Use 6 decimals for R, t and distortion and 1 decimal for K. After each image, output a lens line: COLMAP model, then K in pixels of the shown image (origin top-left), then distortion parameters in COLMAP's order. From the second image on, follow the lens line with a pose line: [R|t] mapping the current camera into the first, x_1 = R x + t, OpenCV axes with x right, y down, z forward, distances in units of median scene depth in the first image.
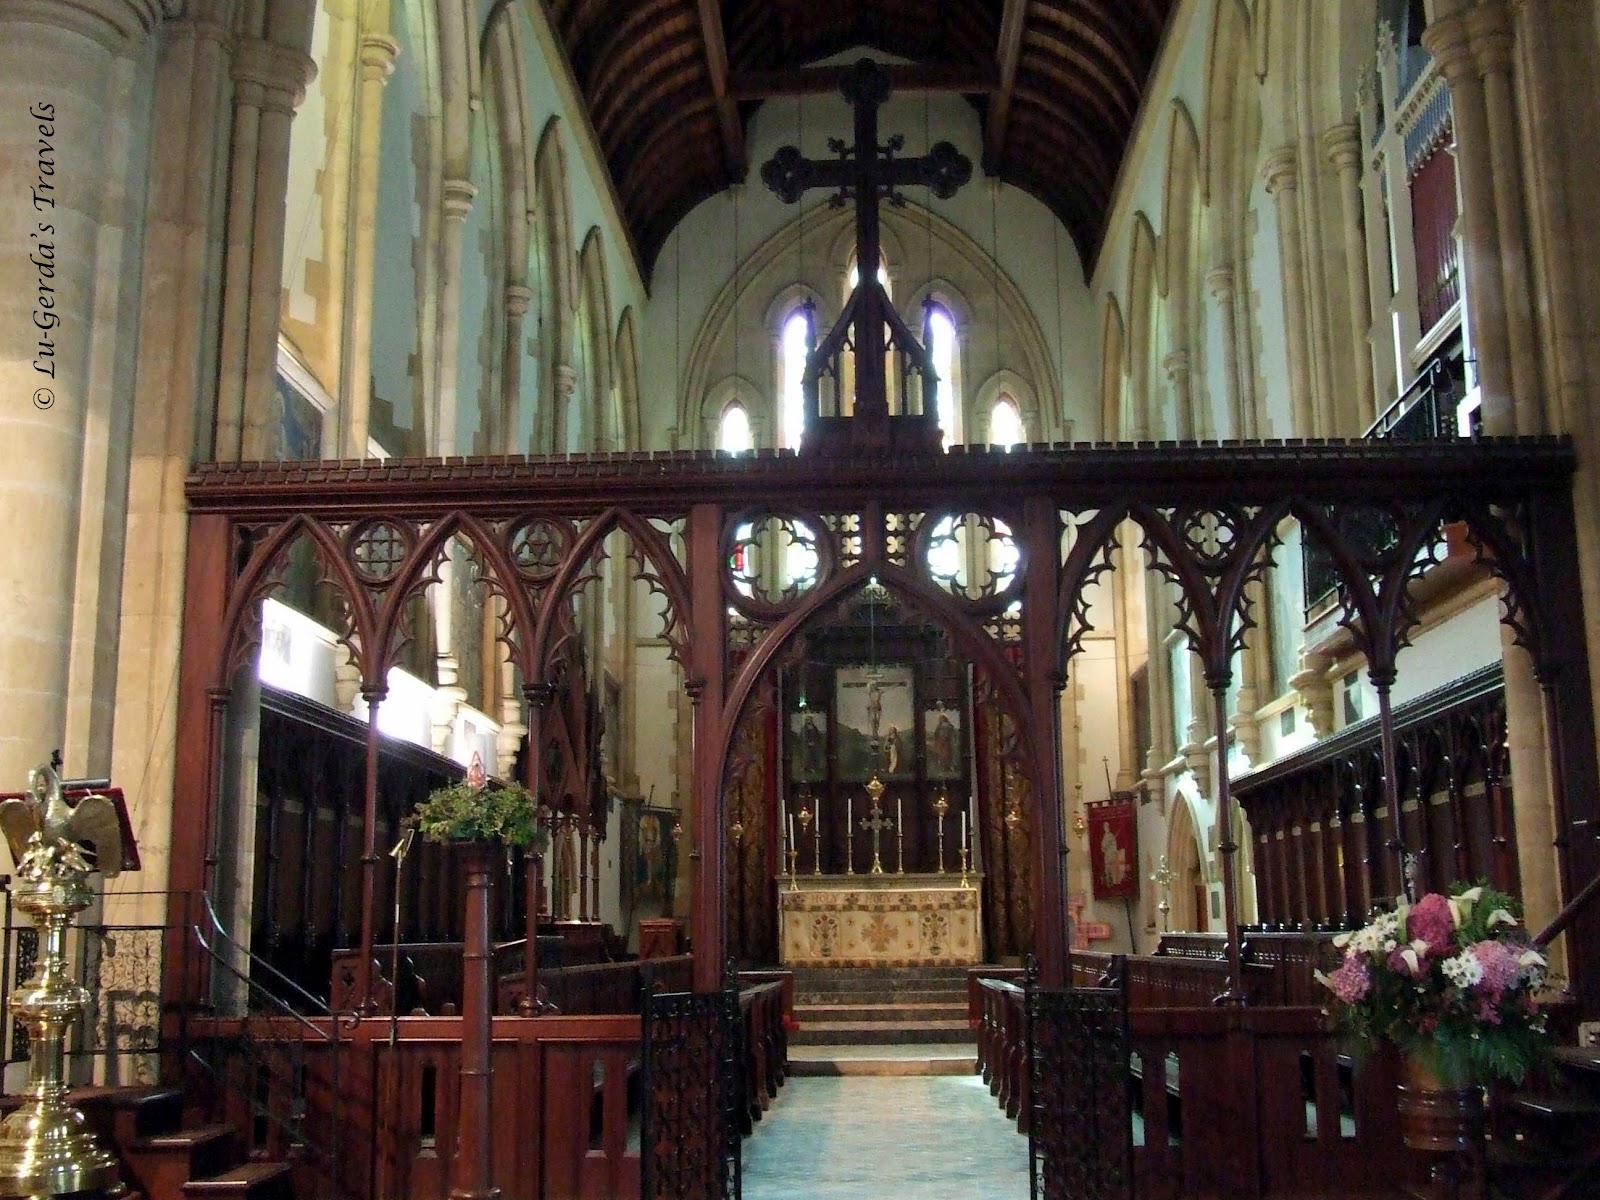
lens RADIAL K [[1773.1, 0, 800.0], [0, 1773.1, 600.0], [0, 0, 1]] dist [-0.008014, -0.003152]
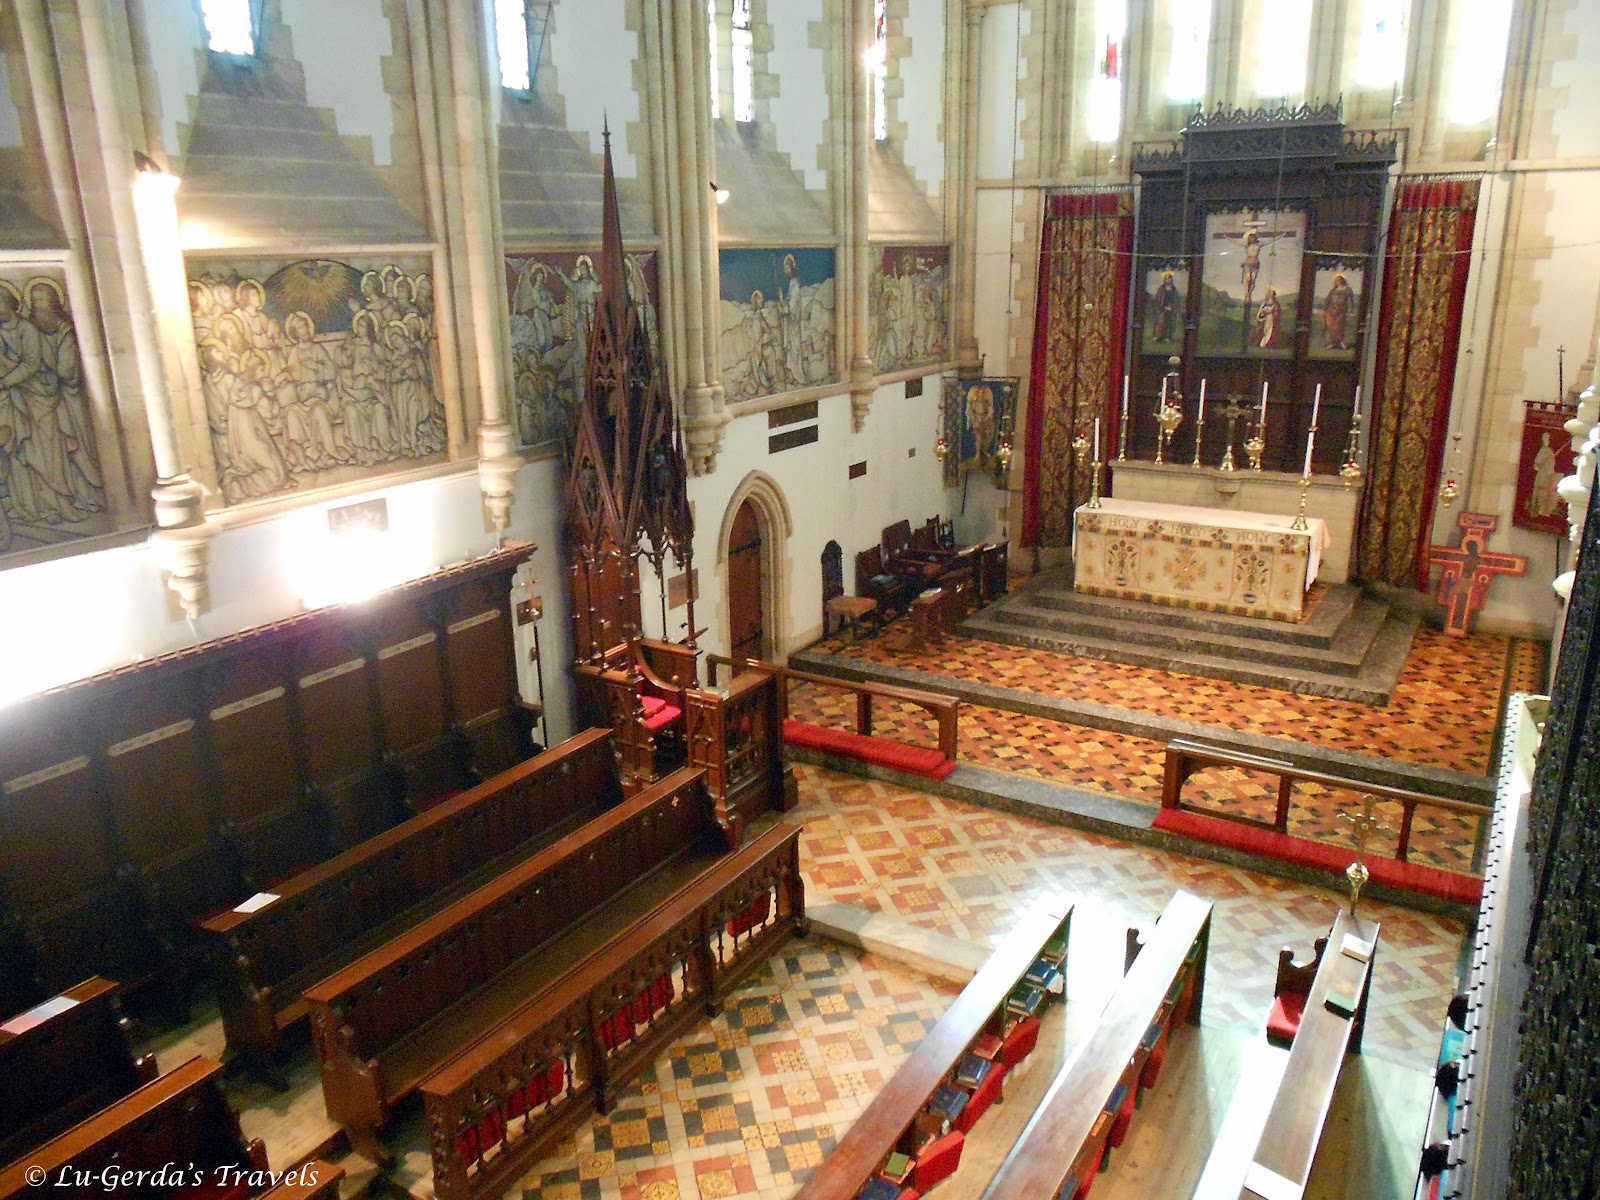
lens RADIAL K [[1224.7, 0, 800.0], [0, 1224.7, 600.0], [0, 0, 1]] dist [0.001276, 0.000036]
pose [[0.874596, 0.136378, -0.465278, 0.148082], [0.092506, 0.895063, 0.436239, -0.067493], [0.475947, -0.424574, 0.770203, 0.421682]]
